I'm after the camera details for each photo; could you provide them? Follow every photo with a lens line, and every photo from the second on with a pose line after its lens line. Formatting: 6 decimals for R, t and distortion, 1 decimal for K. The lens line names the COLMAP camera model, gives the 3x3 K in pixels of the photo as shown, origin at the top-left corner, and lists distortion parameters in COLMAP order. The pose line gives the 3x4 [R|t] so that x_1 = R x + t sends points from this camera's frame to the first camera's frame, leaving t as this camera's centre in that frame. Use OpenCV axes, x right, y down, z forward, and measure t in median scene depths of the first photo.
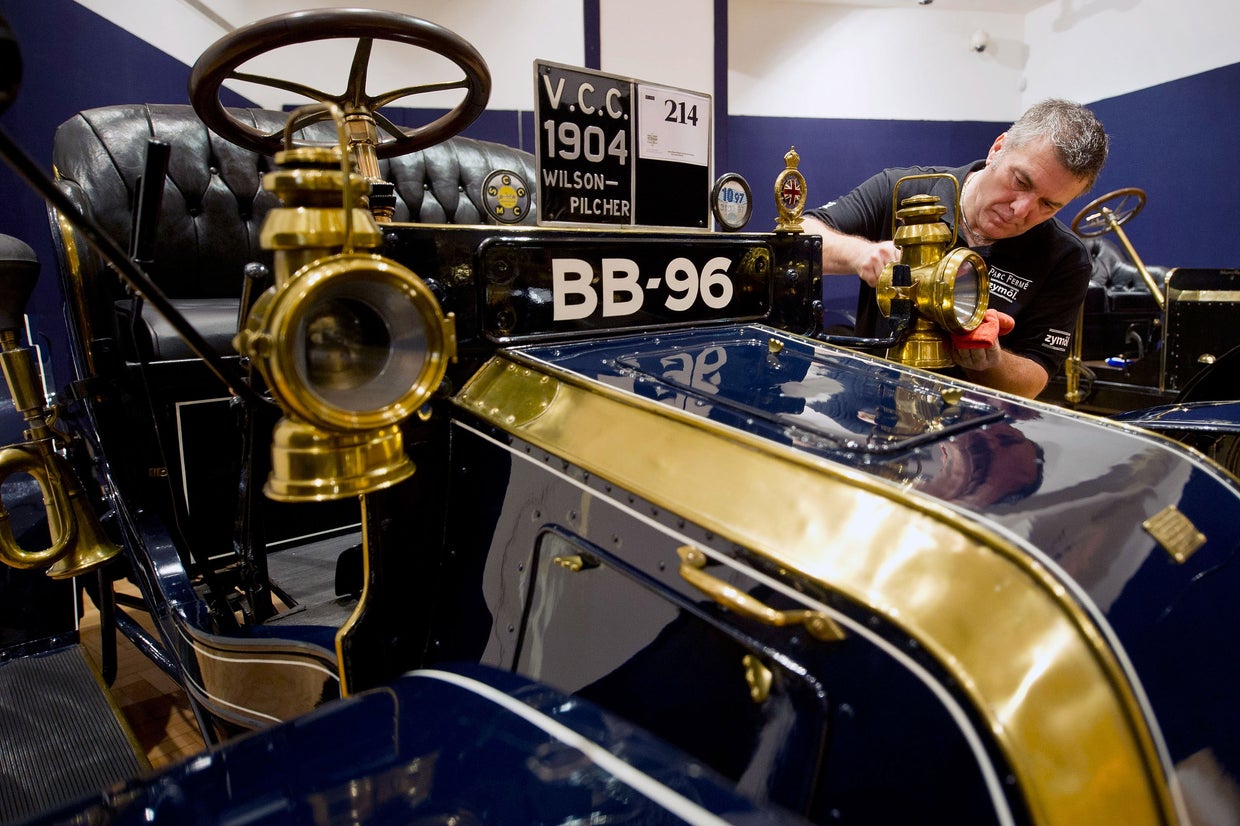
lens RADIAL K [[866.6, 0, 624.2], [0, 866.6, 417.0], [0, 0, 1]] dist [0.006027, 0.000953]
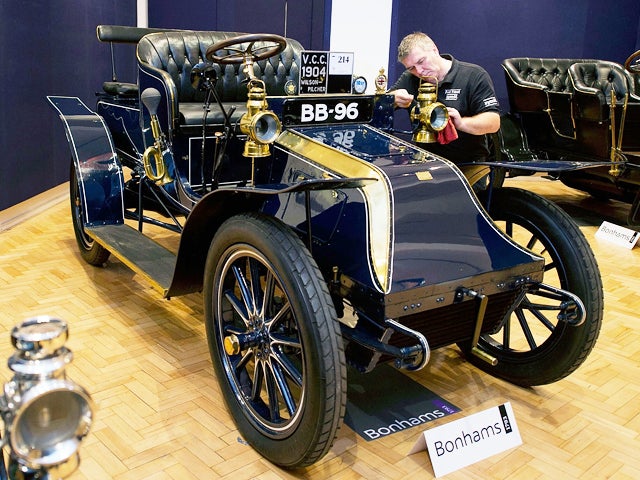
lens RADIAL K [[637.6, 0, 316.4], [0, 637.6, 239.8], [0, 0, 1]] dist [0.008697, 0.000000]
pose [[0.996564, 0.069914, -0.044399, 0.127675], [-0.065028, 0.992522, 0.103307, 0.096684], [0.051290, -0.100065, 0.993658, -1.612790]]
